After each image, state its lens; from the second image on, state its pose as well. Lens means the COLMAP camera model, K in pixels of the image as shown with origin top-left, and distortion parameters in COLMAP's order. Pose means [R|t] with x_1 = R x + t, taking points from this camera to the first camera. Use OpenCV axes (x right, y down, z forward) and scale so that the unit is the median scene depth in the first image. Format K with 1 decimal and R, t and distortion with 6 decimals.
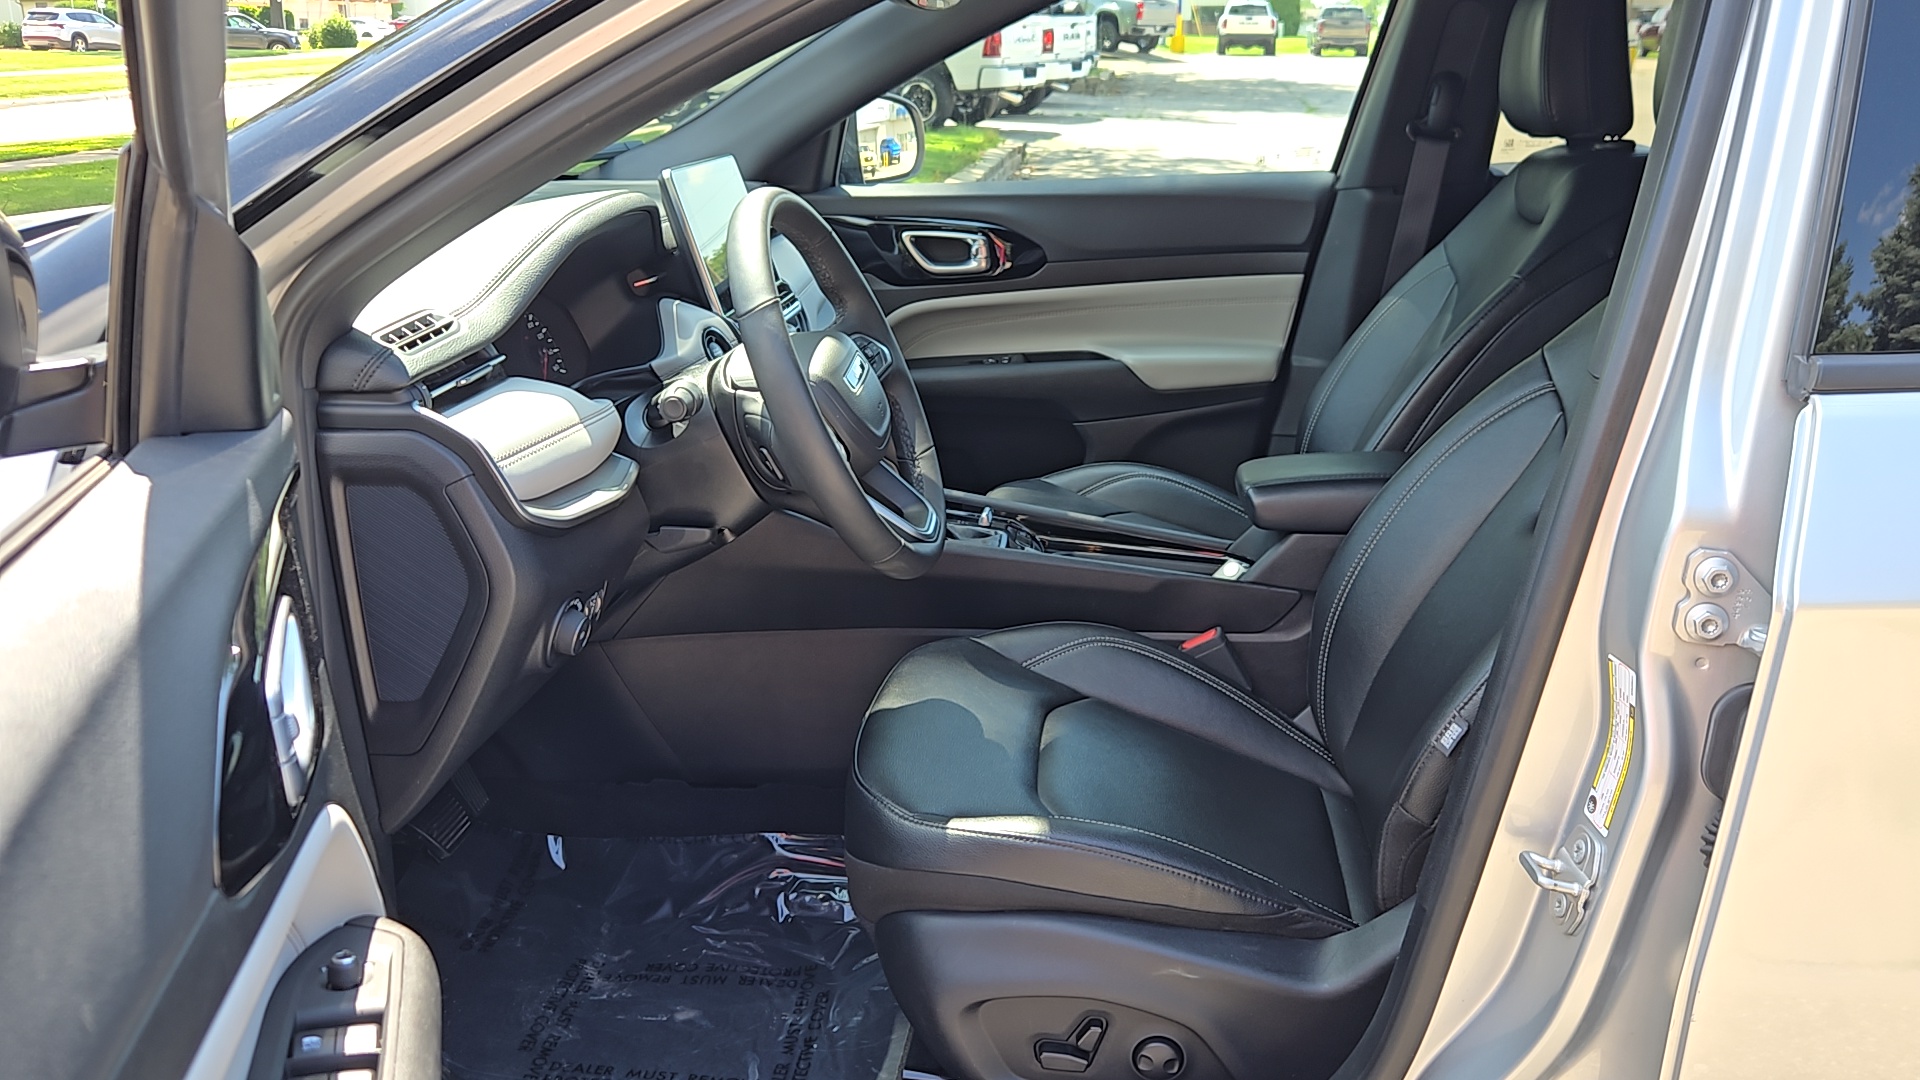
lens RADIAL K [[1678.3, 0, 975.3], [0, 1678.3, 536.9], [0, 0, 1]] dist [0.022229, 0.011760]
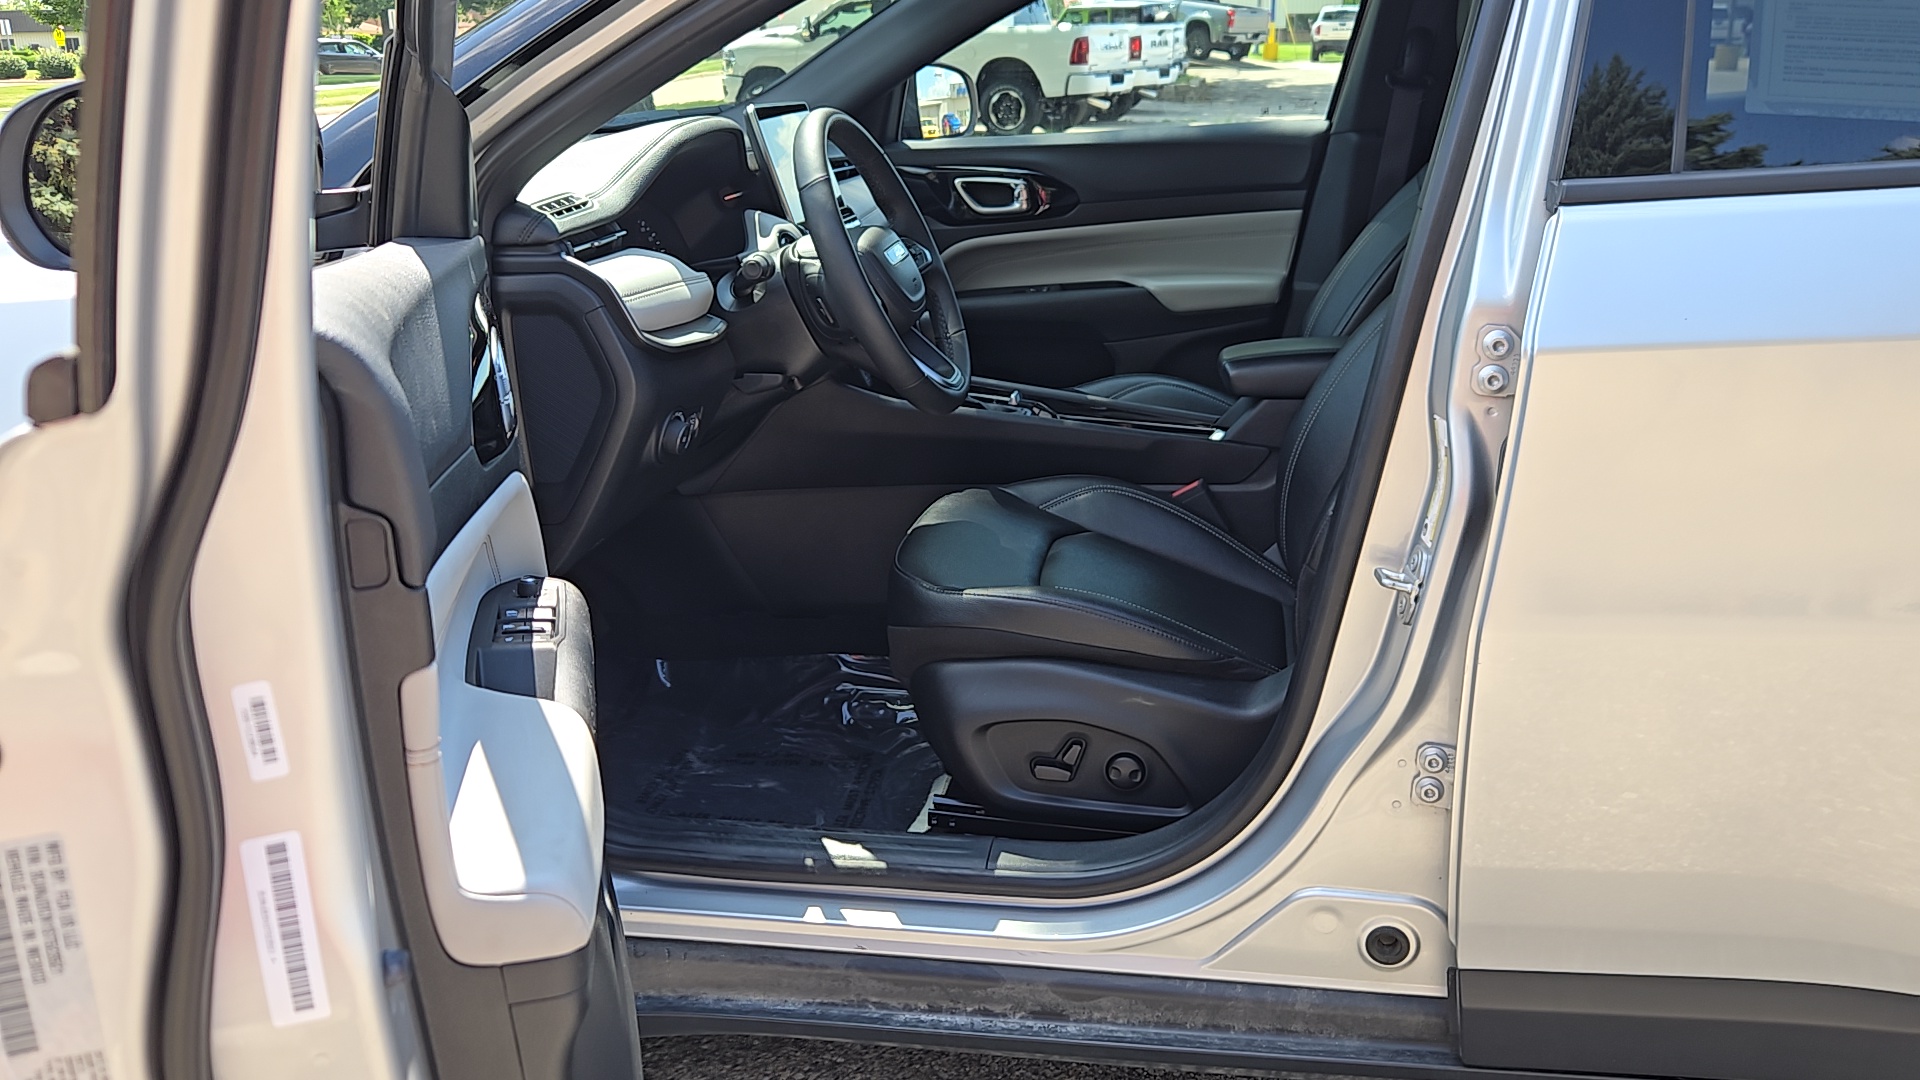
lens RADIAL K [[1604.3, 0, 961.0], [0, 1604.3, 523.4], [0, 0, 1]] dist [0.016216, 0.002074]
pose [[0.998291, -0.001313, -0.058432, 0.051693], [0.001491, 0.999994, 0.003007, 0.109891], [0.058428, -0.003089, 0.998287, -0.224911]]
